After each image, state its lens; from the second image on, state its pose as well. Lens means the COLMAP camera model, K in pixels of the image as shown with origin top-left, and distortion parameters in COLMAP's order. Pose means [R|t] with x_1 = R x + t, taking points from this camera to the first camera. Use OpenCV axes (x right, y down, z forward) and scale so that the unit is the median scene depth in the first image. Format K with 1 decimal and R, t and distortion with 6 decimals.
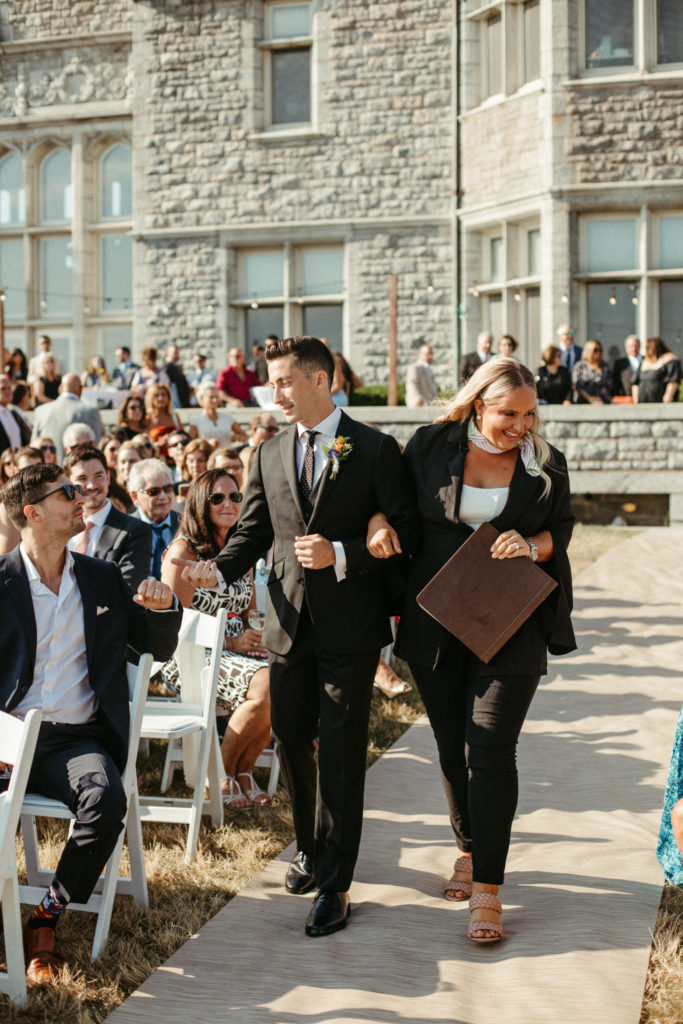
lens RADIAL K [[1543.8, 0, 341.5], [0, 1543.8, 512.0], [0, 0, 1]] dist [-0.124640, 0.037943]
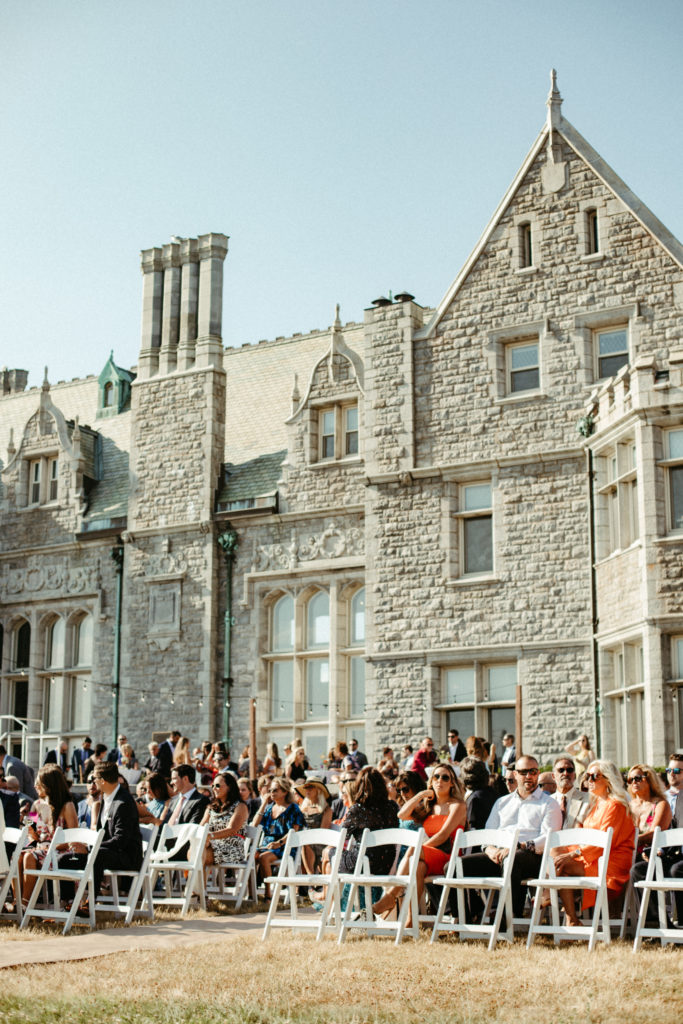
lens RADIAL K [[1543.8, 0, 341.5], [0, 1543.8, 512.0], [0, 0, 1]] dist [-0.124640, 0.037943]
pose [[0.973236, -0.041870, -0.225963, 0.159759], [-0.018524, 0.965770, -0.258736, 0.047003], [0.229061, 0.255997, 0.939147, -0.310733]]
